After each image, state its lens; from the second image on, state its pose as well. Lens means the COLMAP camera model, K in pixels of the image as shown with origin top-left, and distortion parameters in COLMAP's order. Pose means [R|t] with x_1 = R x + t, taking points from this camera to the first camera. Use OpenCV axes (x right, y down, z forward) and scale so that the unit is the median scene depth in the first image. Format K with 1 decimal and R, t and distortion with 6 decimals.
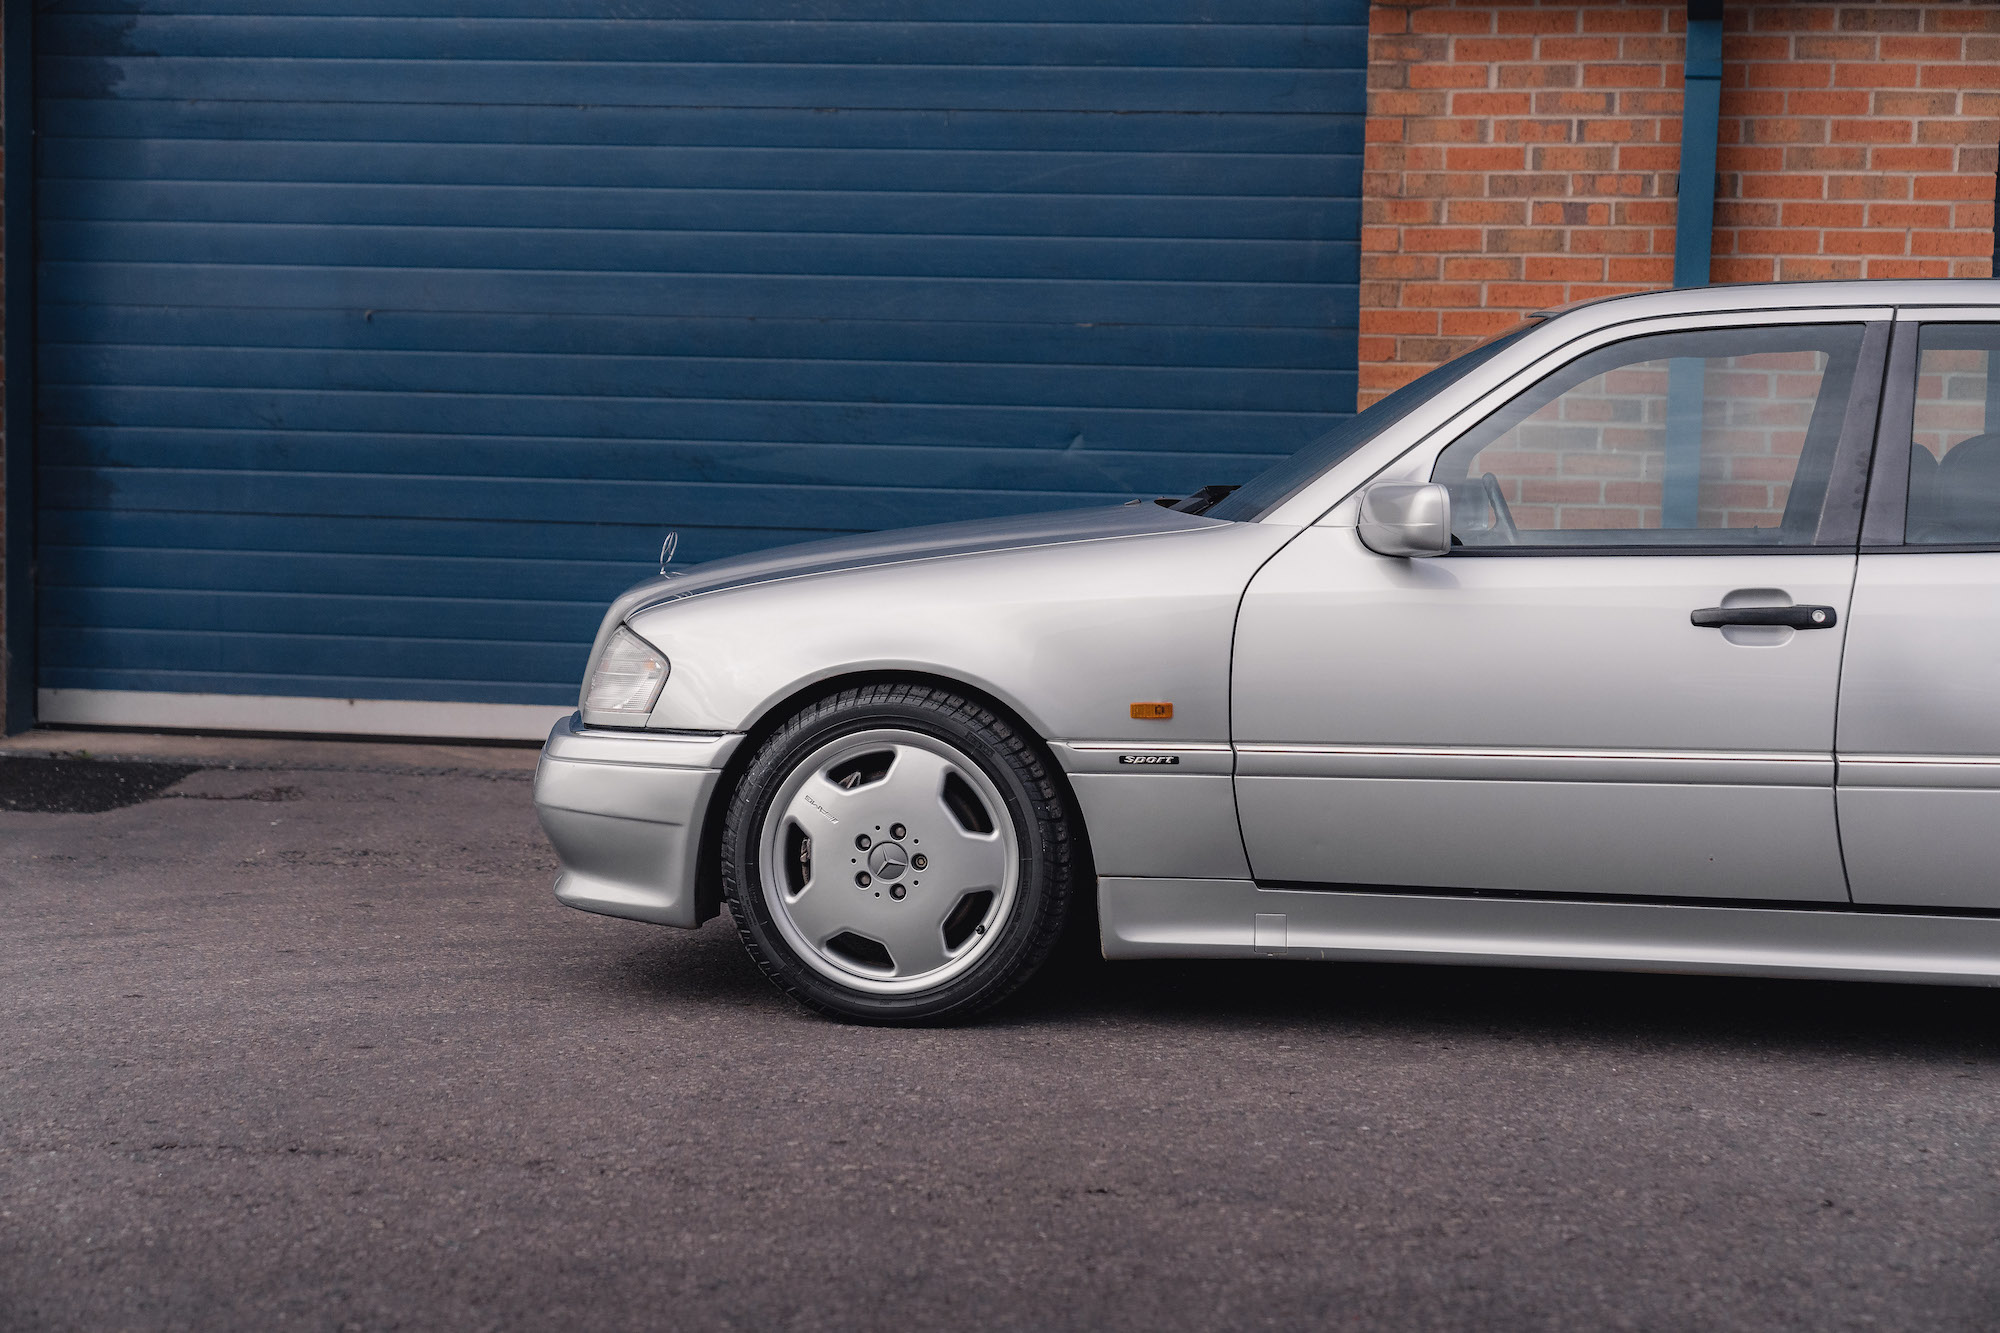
lens RADIAL K [[3993.4, 0, 941.5], [0, 3993.4, 664.0], [0, 0, 1]] dist [0.071901, 0.000000]
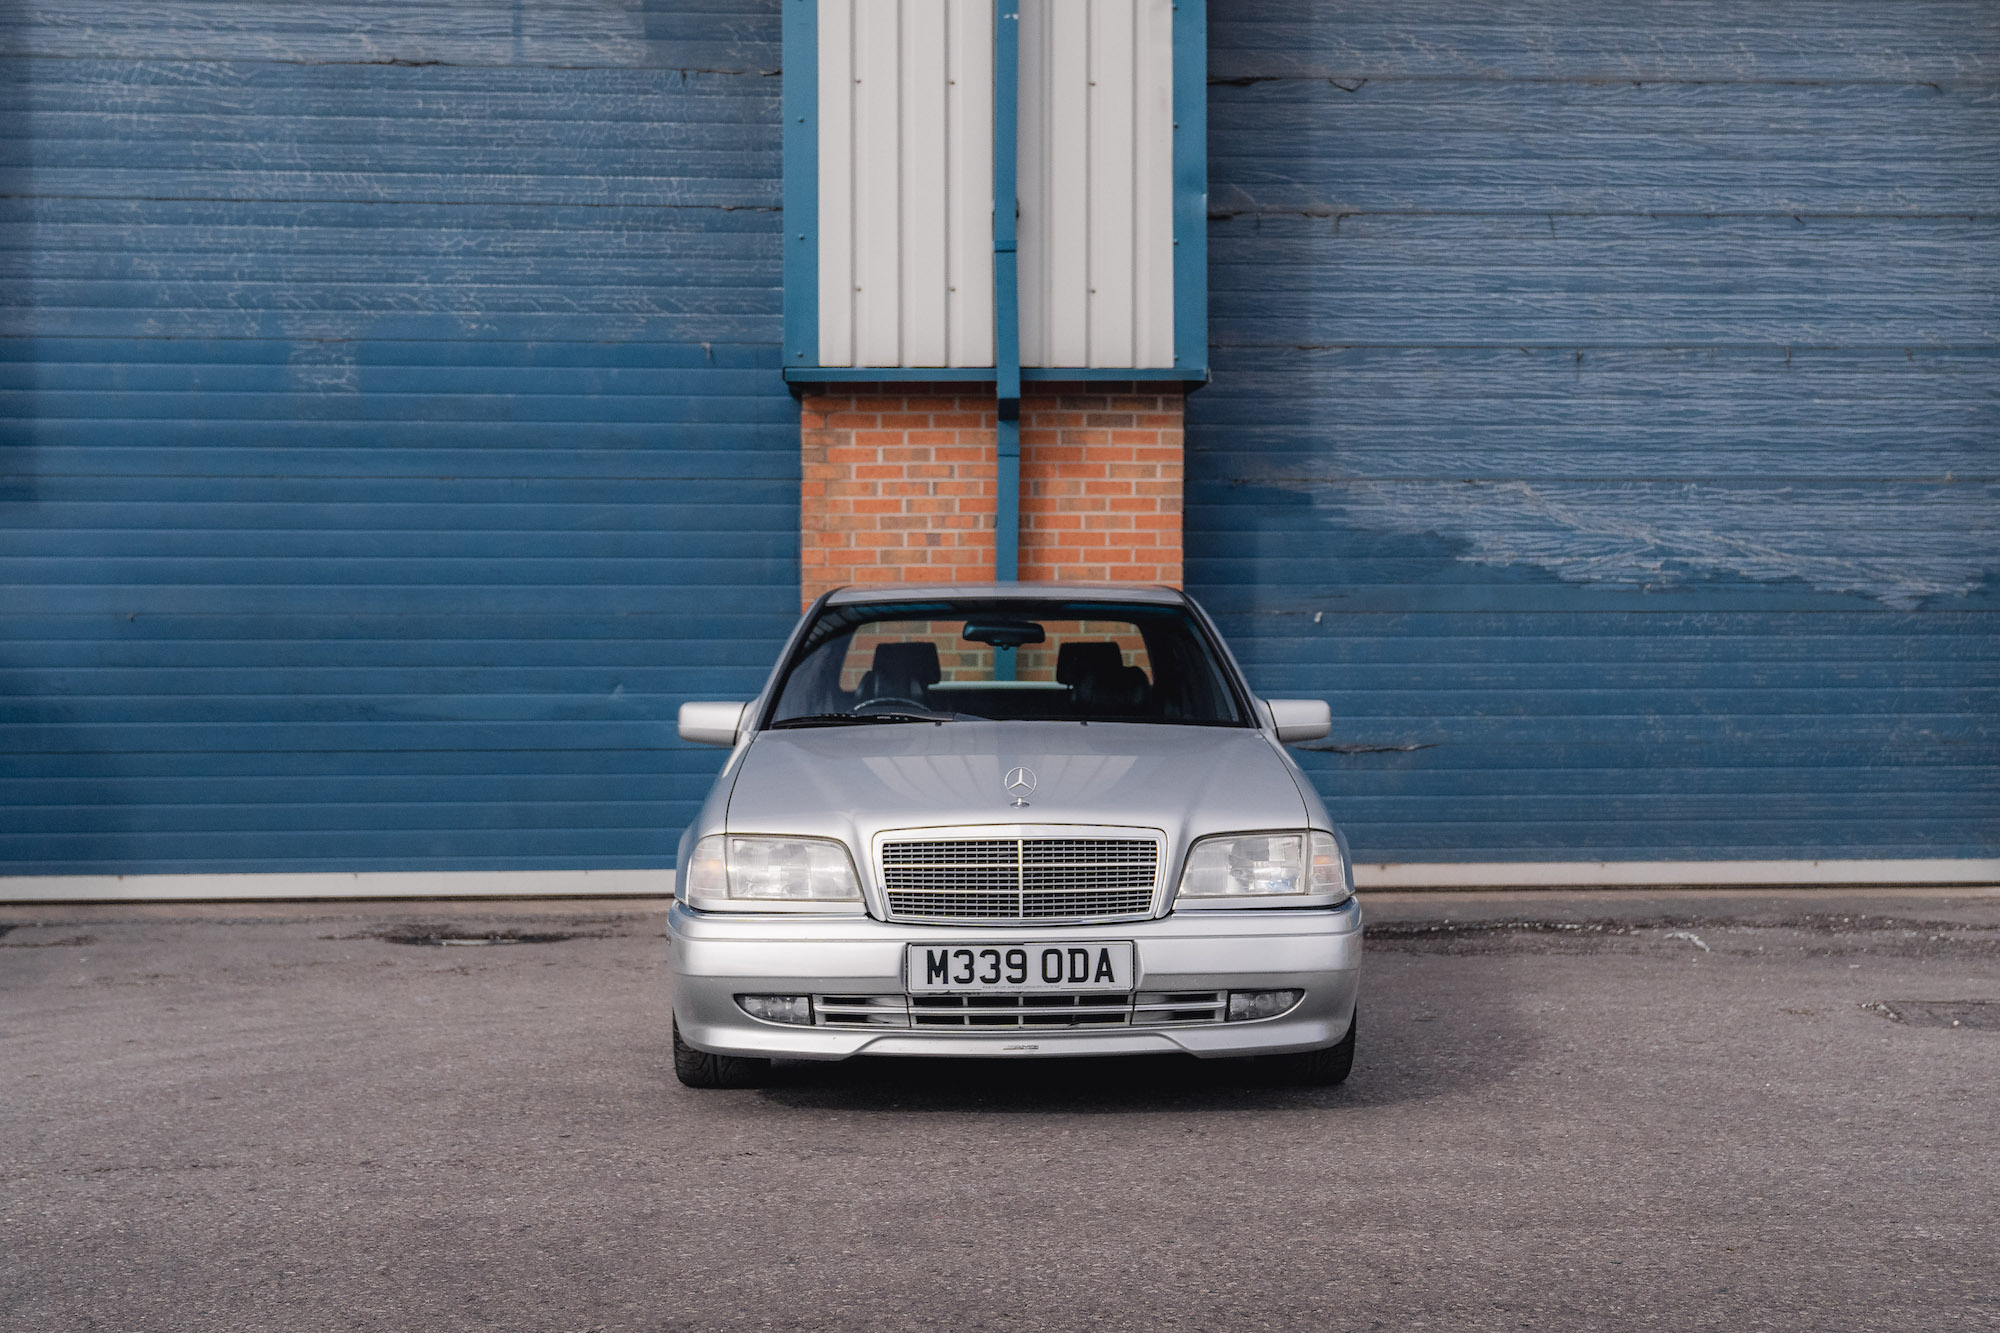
lens RADIAL K [[2565.2, 0, 1034.1], [0, 2565.2, 672.7], [0, 0, 1]] dist [0.047306, 0.000000]
pose [[0.972594, -0.024094, 0.231260, -0.043348], [0.038811, 0.997485, -0.059302, 0.004131], [-0.229249, 0.066652, 0.971083, -0.010188]]
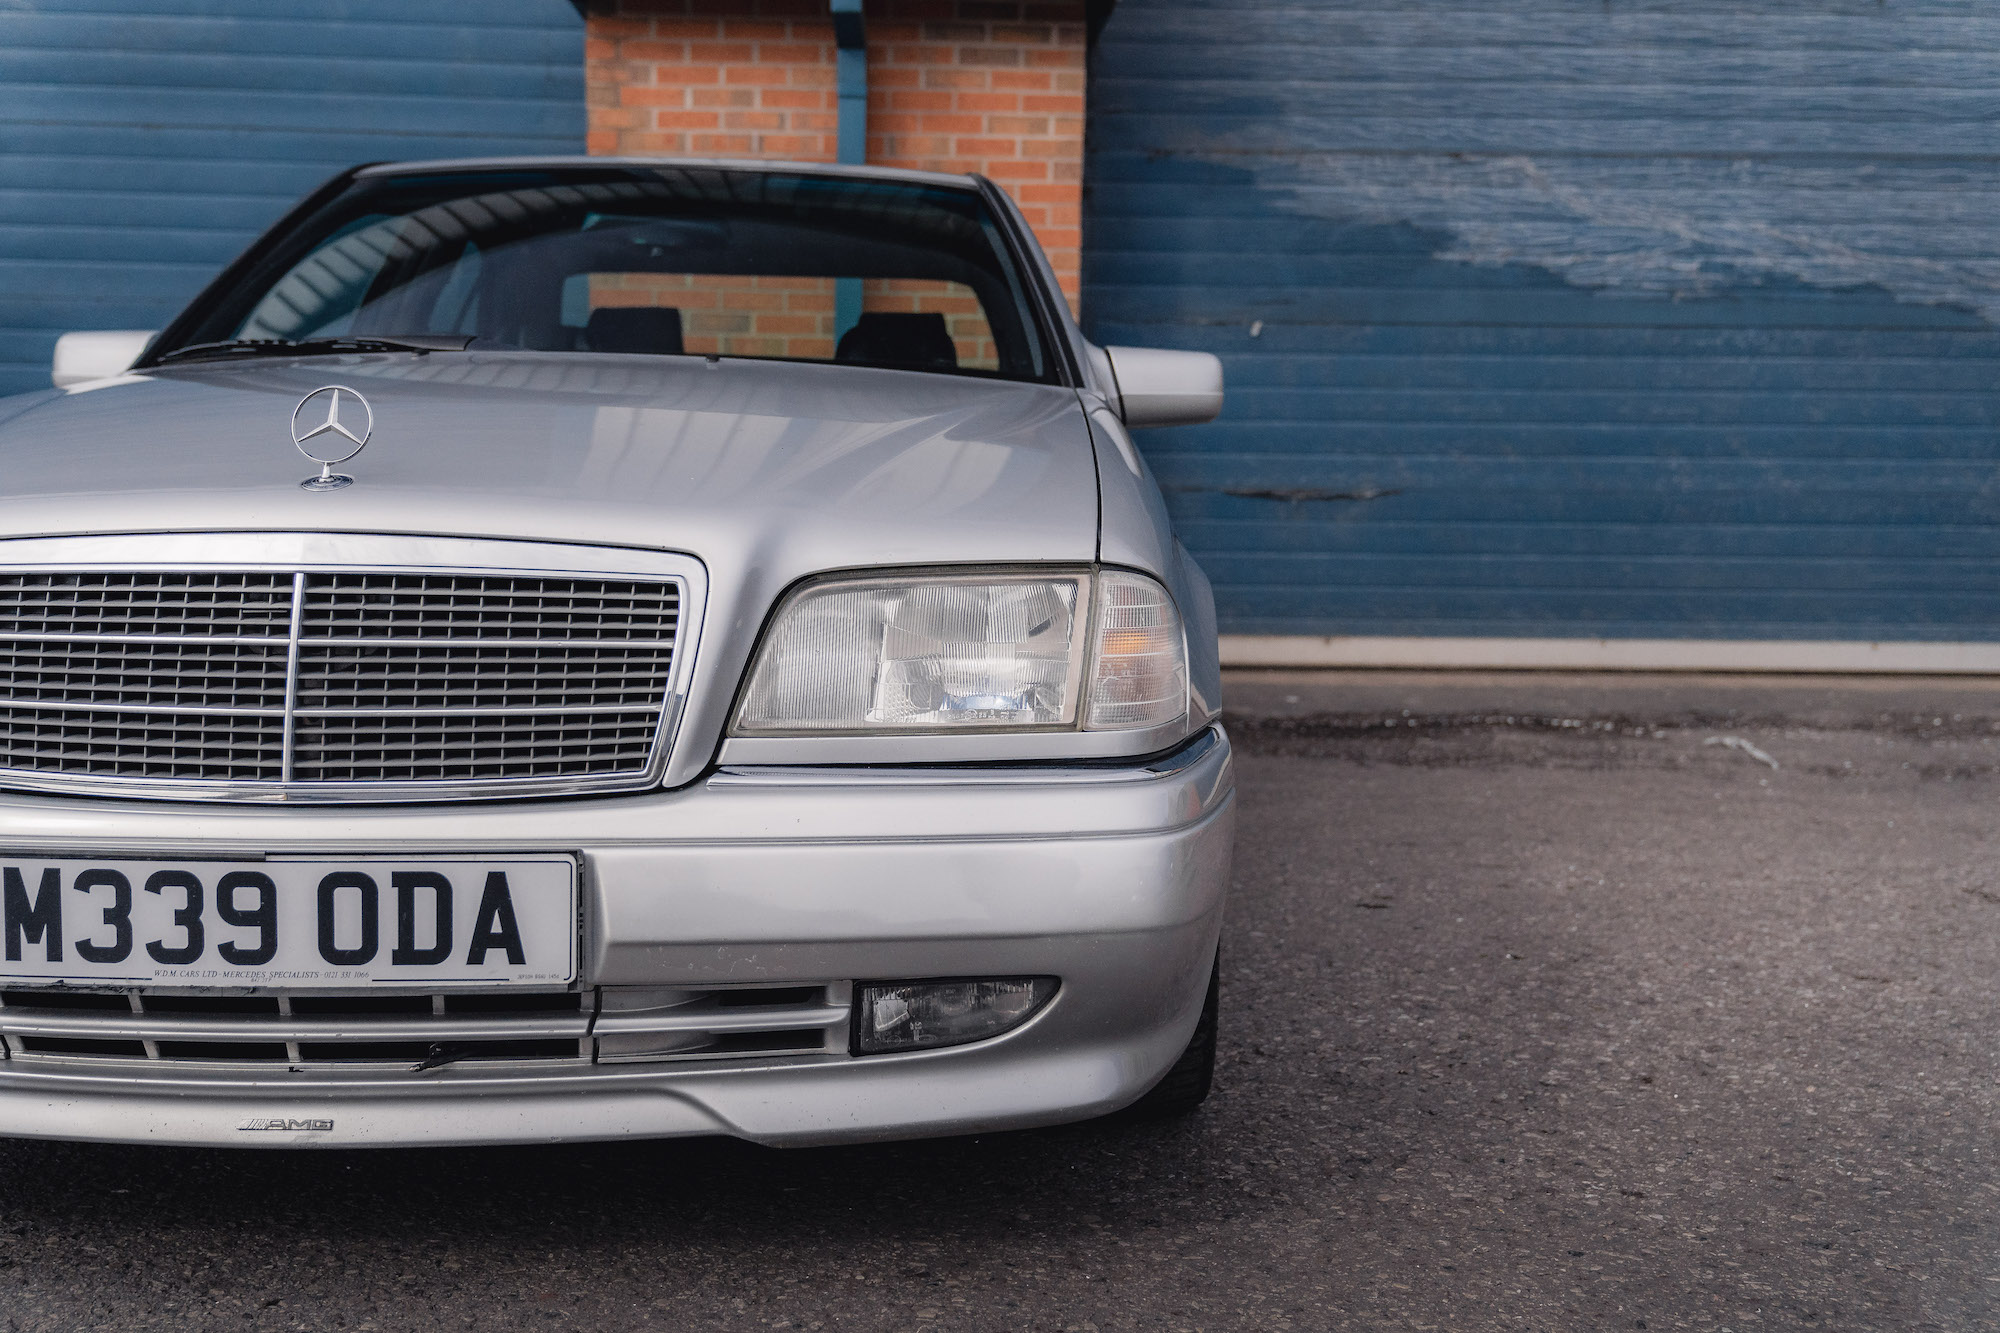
lens RADIAL K [[1993.7, 0, 996.1], [0, 1993.7, 654.2], [0, 0, 1]] dist [0.064846, 0.000000]
pose [[0.981278, -0.024176, 0.191071, 0.110361], [0.019362, 0.999447, 0.027023, 0.010716], [-0.191619, -0.022817, 0.981204, 0.375441]]
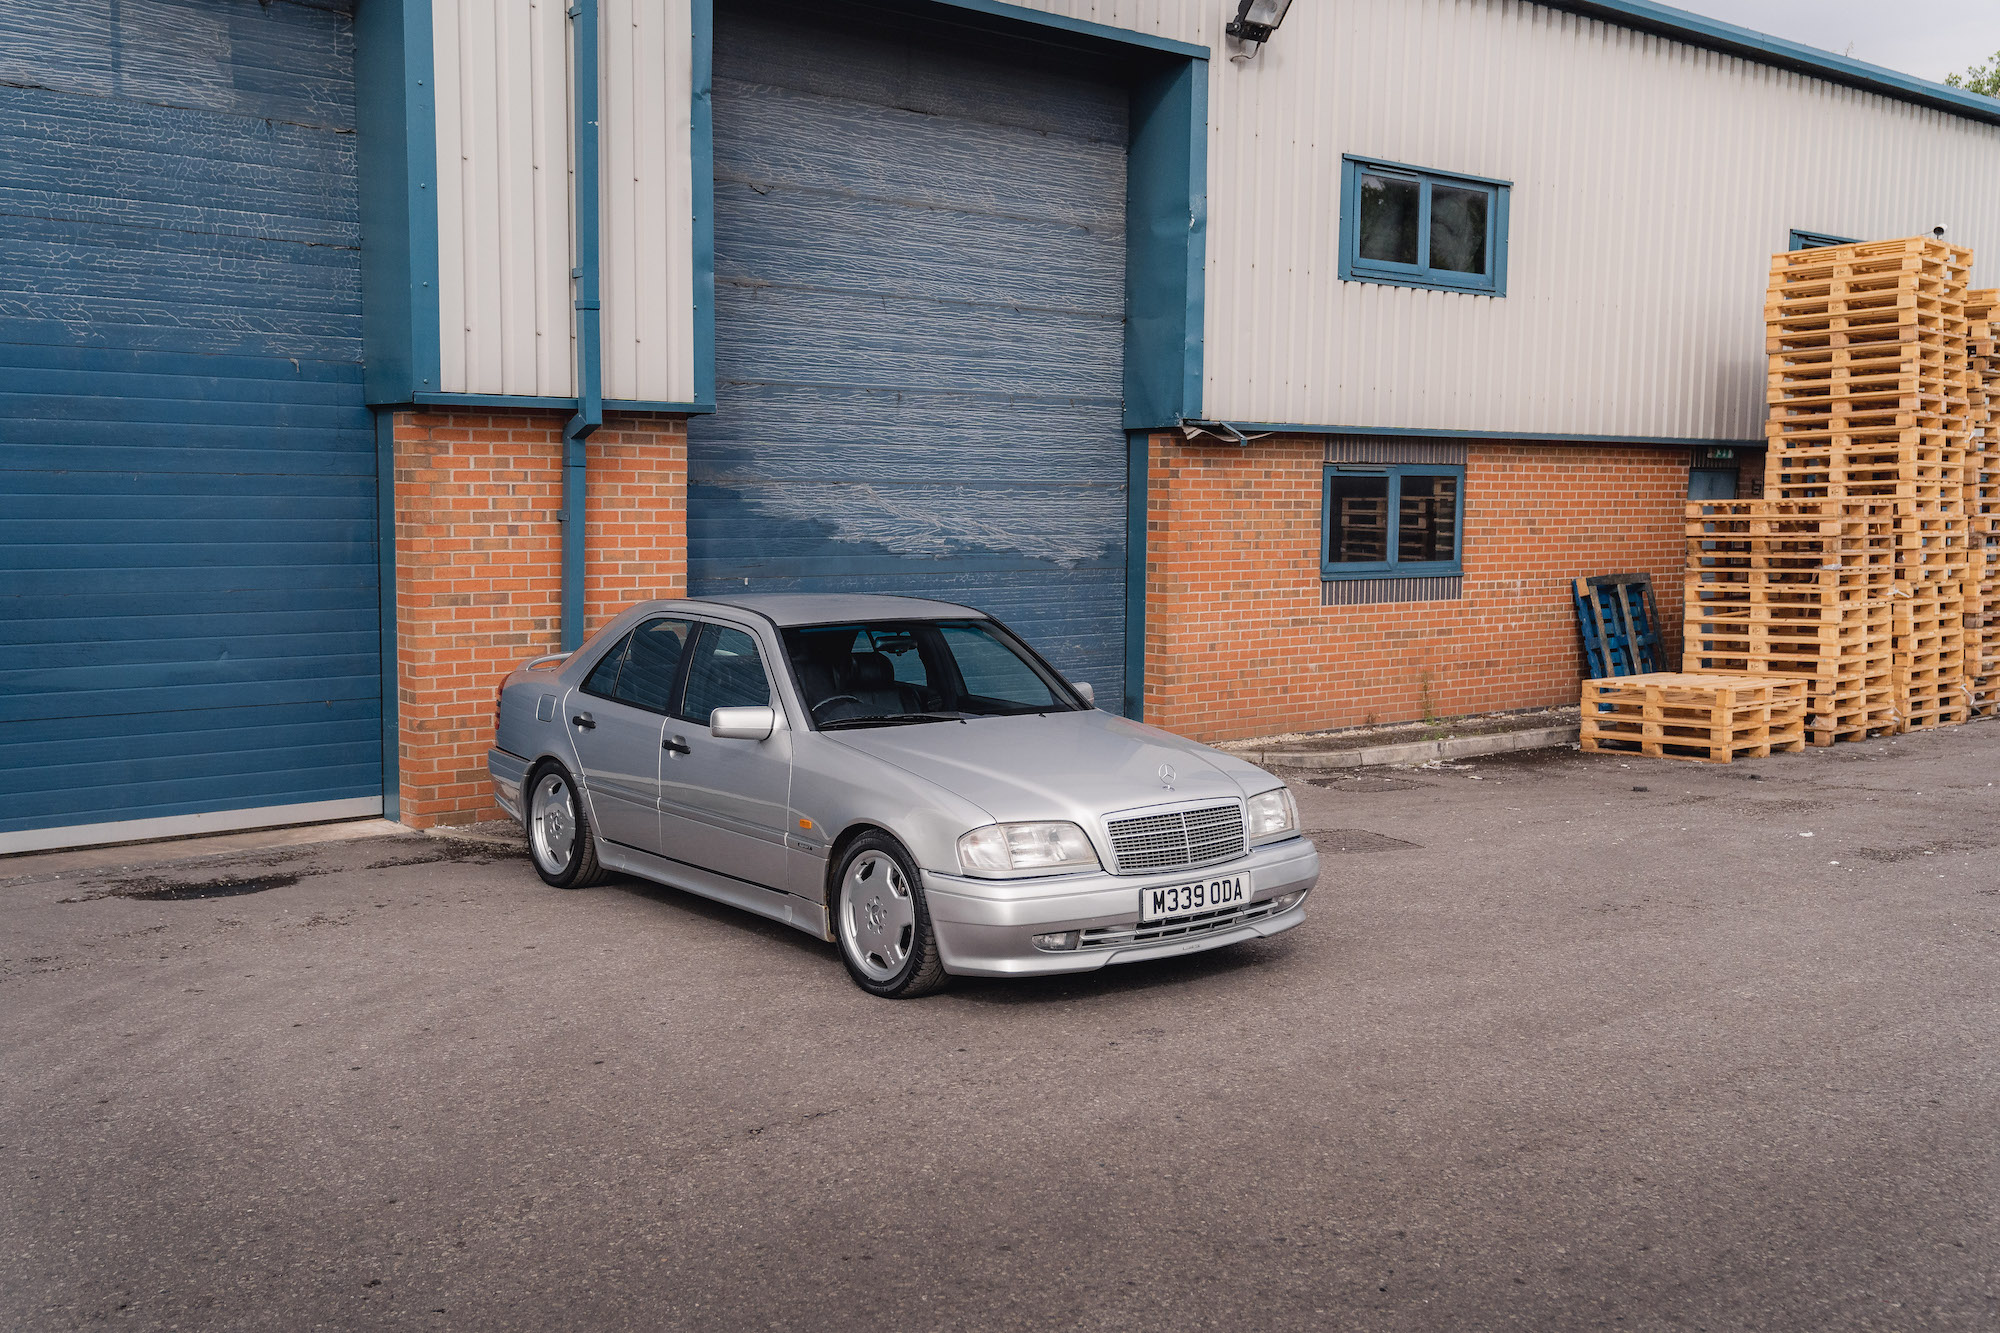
lens RADIAL K [[1988.2, 0, 1013.0], [0, 1988.2, 657.0], [0, 0, 1]] dist [0.054013, 0.000000]
pose [[0.640645, -0.078027, 0.763862, -0.466766], [0.064247, 0.996782, 0.047936, -0.082013], [-0.765144, 0.018366, 0.643597, 0.156782]]
